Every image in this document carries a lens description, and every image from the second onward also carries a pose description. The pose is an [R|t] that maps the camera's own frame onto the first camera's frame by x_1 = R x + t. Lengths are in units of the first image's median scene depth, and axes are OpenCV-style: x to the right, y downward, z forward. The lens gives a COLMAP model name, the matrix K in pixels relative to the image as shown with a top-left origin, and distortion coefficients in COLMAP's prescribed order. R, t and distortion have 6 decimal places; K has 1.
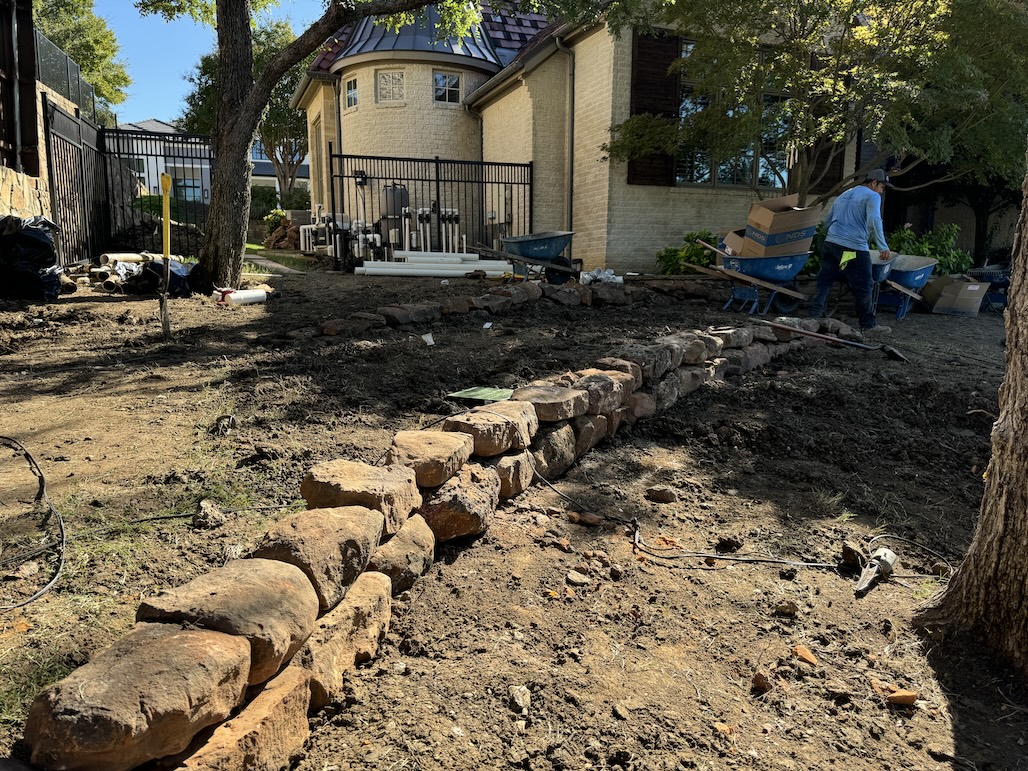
lens RADIAL K [[723.1, 0, 514.0], [0, 723.1, 385.5], [0, 0, 1]] dist [0.061130, -0.059440]
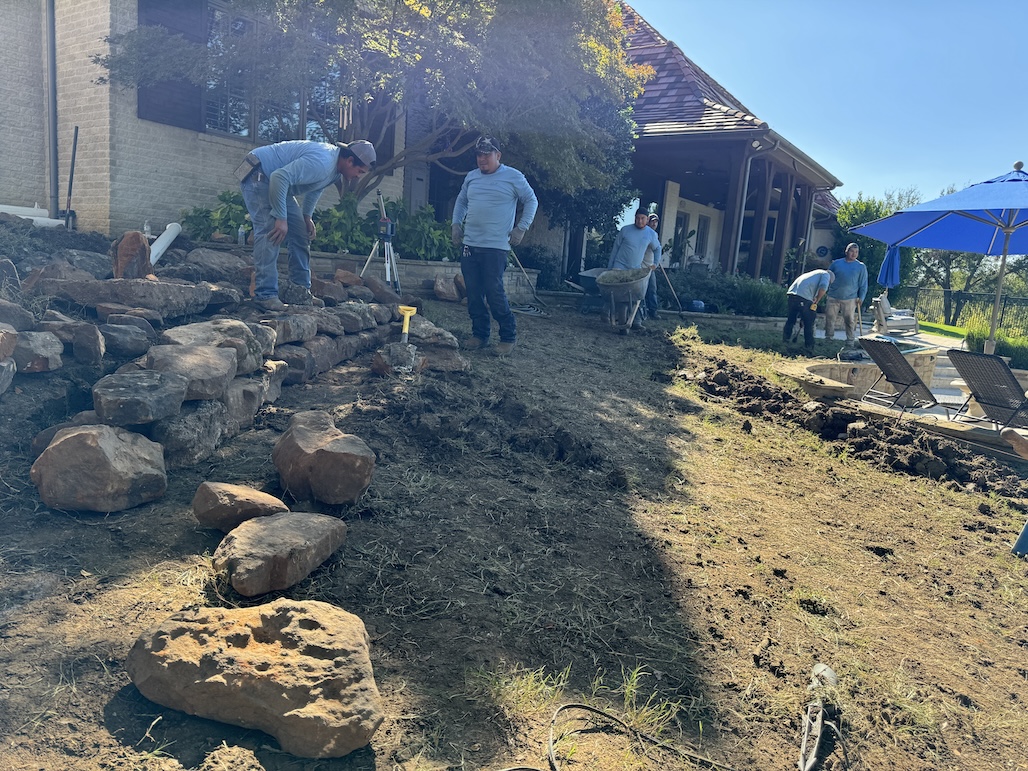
lens RADIAL K [[723.1, 0, 514.0], [0, 723.1, 385.5], [0, 0, 1]] dist [0.061130, -0.059440]
pose [[0.822797, -0.029446, 0.567572, 0.031816], [0.014611, 0.999423, 0.030669, -0.012418], [-0.568147, -0.016942, 0.822753, 0.122992]]
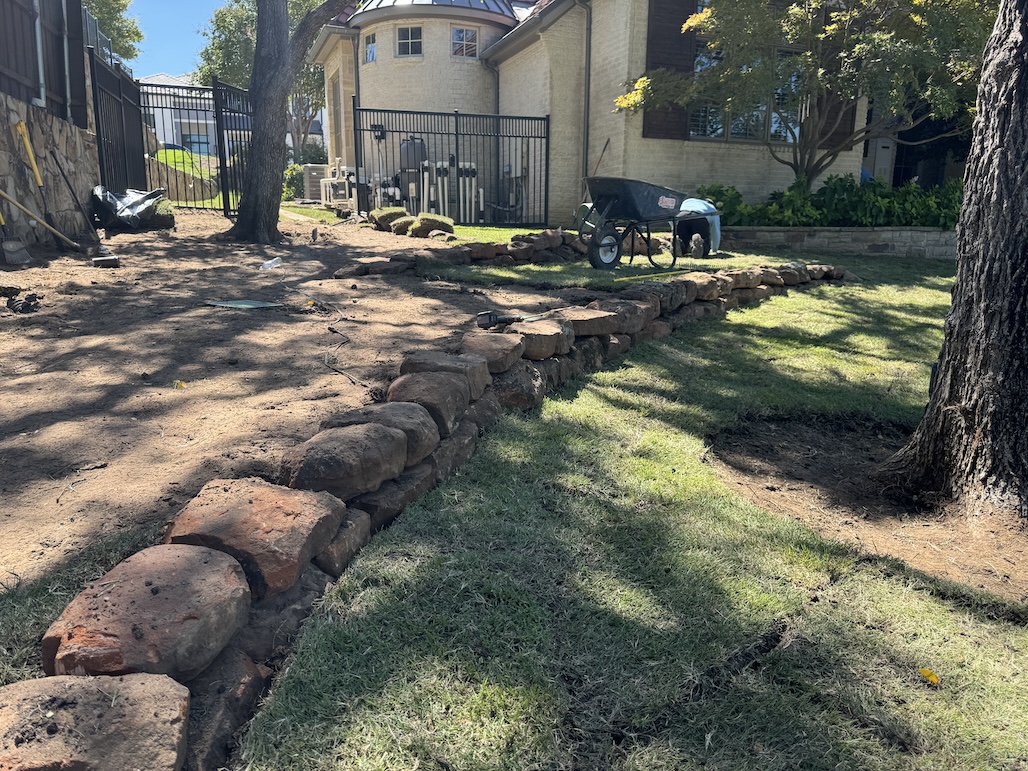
lens RADIAL K [[728.9, 0, 510.9], [0, 728.9, 381.8], [0, 0, 1]] dist [0.023261, -0.006038]
pose [[0.999902, 0.005758, -0.012791, -0.012861], [-0.005141, 0.998848, 0.047706, 0.016623], [0.013051, -0.047636, 0.998780, -0.043742]]
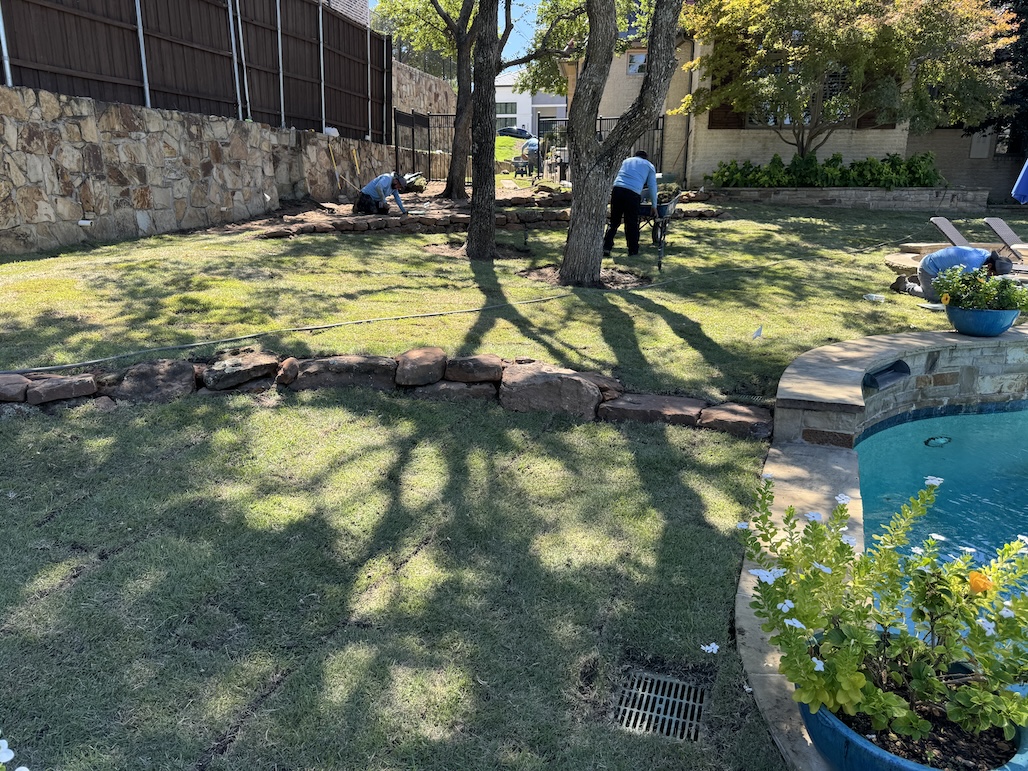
lens RADIAL K [[728.9, 0, 510.9], [0, 728.9, 381.8], [0, 0, 1]] dist [0.023261, -0.006038]
pose [[0.875064, 0.120571, -0.468748, 0.536063], [-0.076514, 0.990758, 0.112003, 0.105570], [0.477920, -0.062144, 0.876202, -0.556745]]
